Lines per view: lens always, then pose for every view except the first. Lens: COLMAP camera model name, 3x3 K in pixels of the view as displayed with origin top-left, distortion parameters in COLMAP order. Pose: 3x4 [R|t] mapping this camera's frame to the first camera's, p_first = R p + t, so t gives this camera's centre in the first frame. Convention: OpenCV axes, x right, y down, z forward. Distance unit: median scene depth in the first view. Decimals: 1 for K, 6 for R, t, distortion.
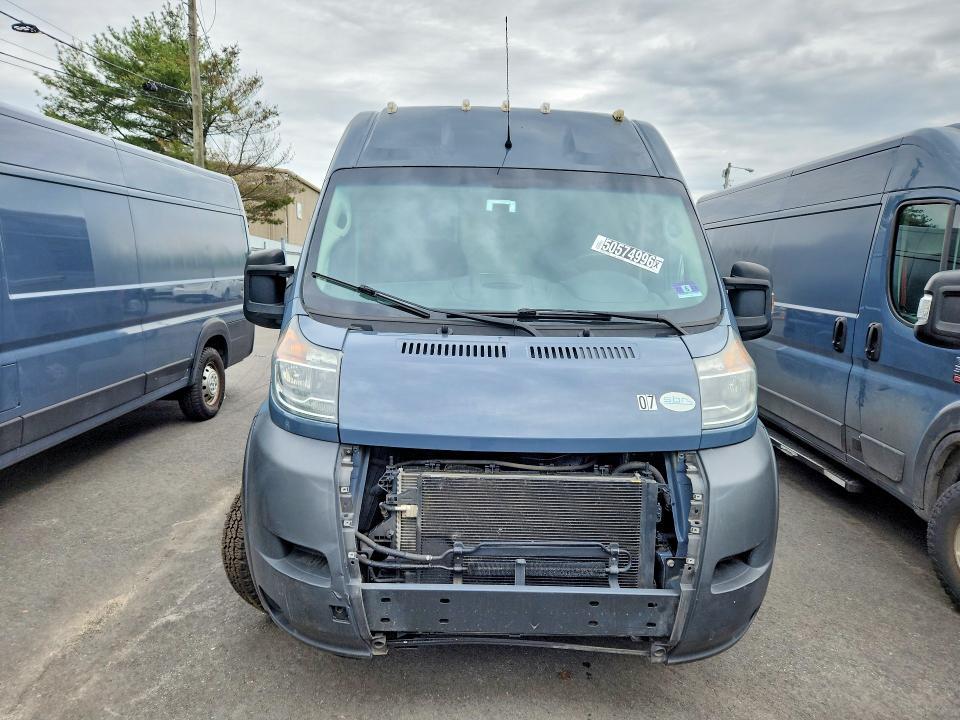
lens RADIAL K [[631.2, 0, 497.2], [0, 631.2, 353.7], [0, 0, 1]] dist [0.032609, 0.000562]
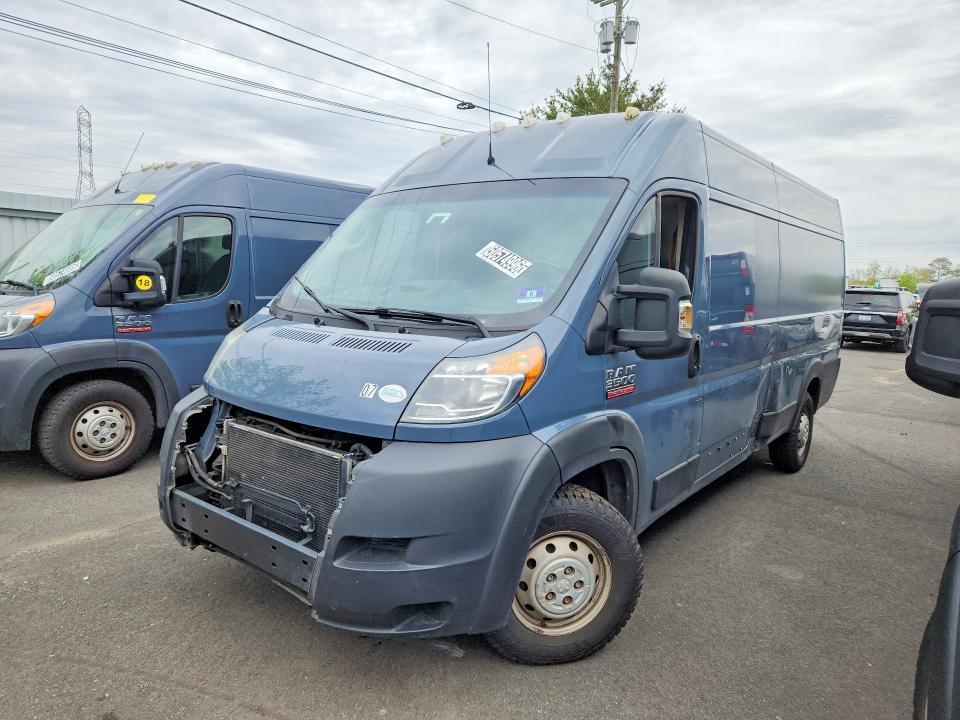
lens RADIAL K [[654.3, 0, 484.6], [0, 654.3, 351.8], [0, 0, 1]] dist [0.026103, -0.002732]
pose [[0.780777, 0.071636, -0.620689, 0.867611], [-0.103234, 0.994543, -0.015076, 0.006565], [0.616222, 0.075847, 0.783912, 0.189327]]
